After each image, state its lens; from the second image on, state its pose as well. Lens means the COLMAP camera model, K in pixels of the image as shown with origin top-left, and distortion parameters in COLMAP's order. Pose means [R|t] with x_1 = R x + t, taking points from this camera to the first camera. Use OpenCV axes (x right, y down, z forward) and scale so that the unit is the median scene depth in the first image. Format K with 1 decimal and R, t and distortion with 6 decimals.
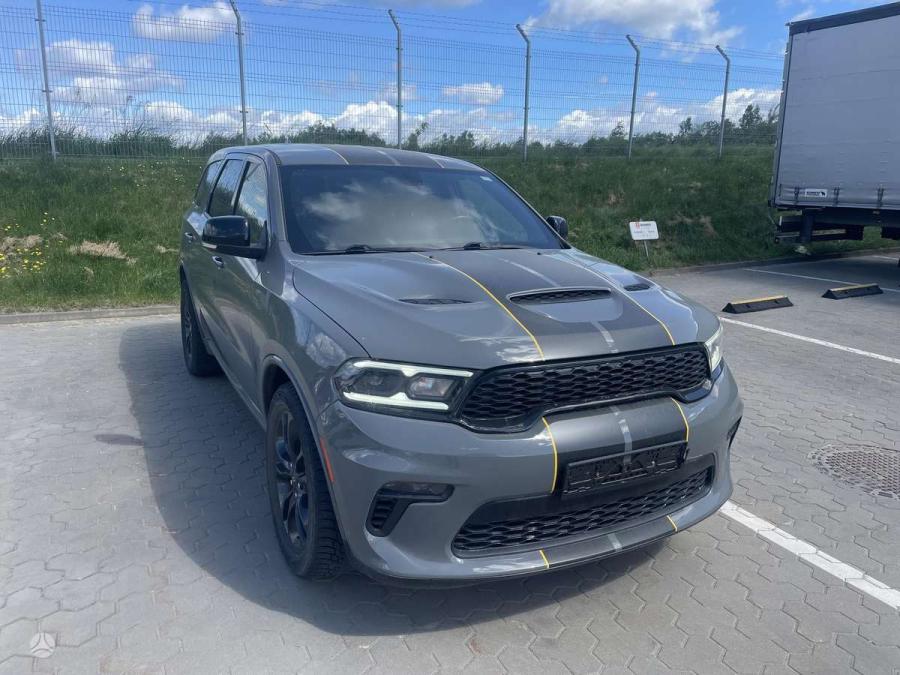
lens RADIAL K [[679.3, 0, 448.0], [0, 679.3, 341.4], [0, 0, 1]] dist [0.083231, -0.111094]
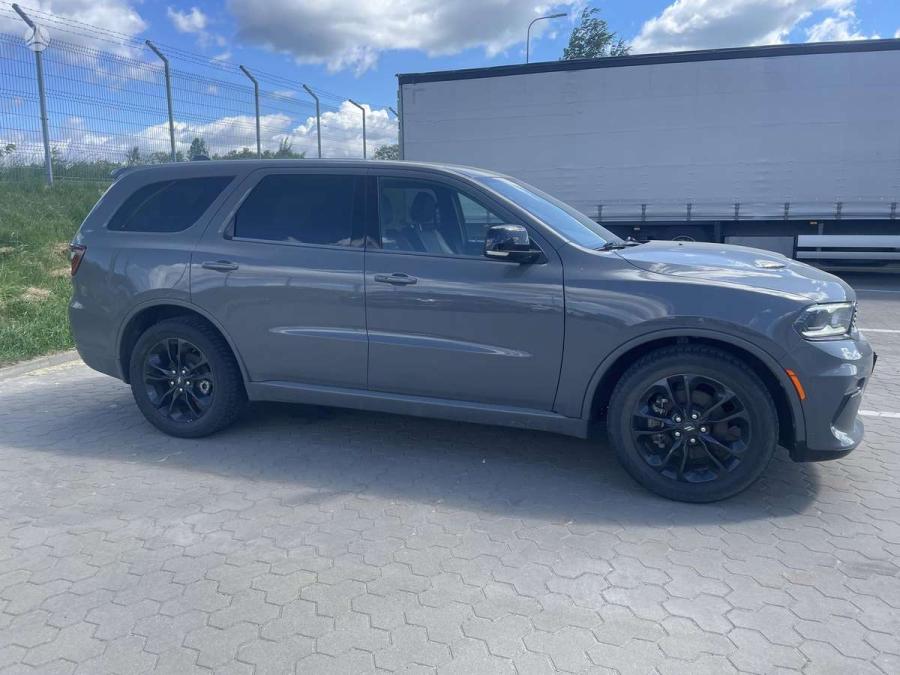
lens RADIAL K [[676.3, 0, 452.4], [0, 676.3, 332.5], [0, 0, 1]] dist [0.083764, -0.096303]
pose [[0.730343, -0.145077, 0.667497, -1.268149], [0.180124, 0.983502, 0.016676, -0.059552], [-0.658904, 0.108053, 0.744426, 0.344351]]
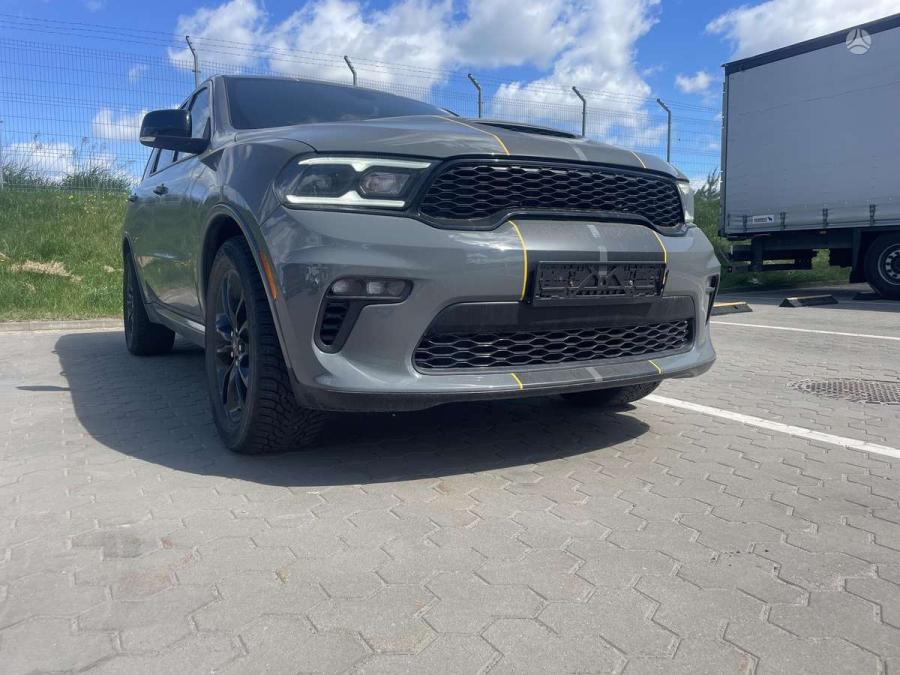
lens RADIAL K [[679.3, 0, 448.0], [0, 679.3, 341.4], [0, 0, 1]] dist [0.083231, -0.111094]
pose [[0.998136, -0.027127, 0.054671, 0.003134], [0.034026, 0.990997, -0.129485, 0.342841], [-0.050666, 0.131104, 0.990073, 0.110358]]
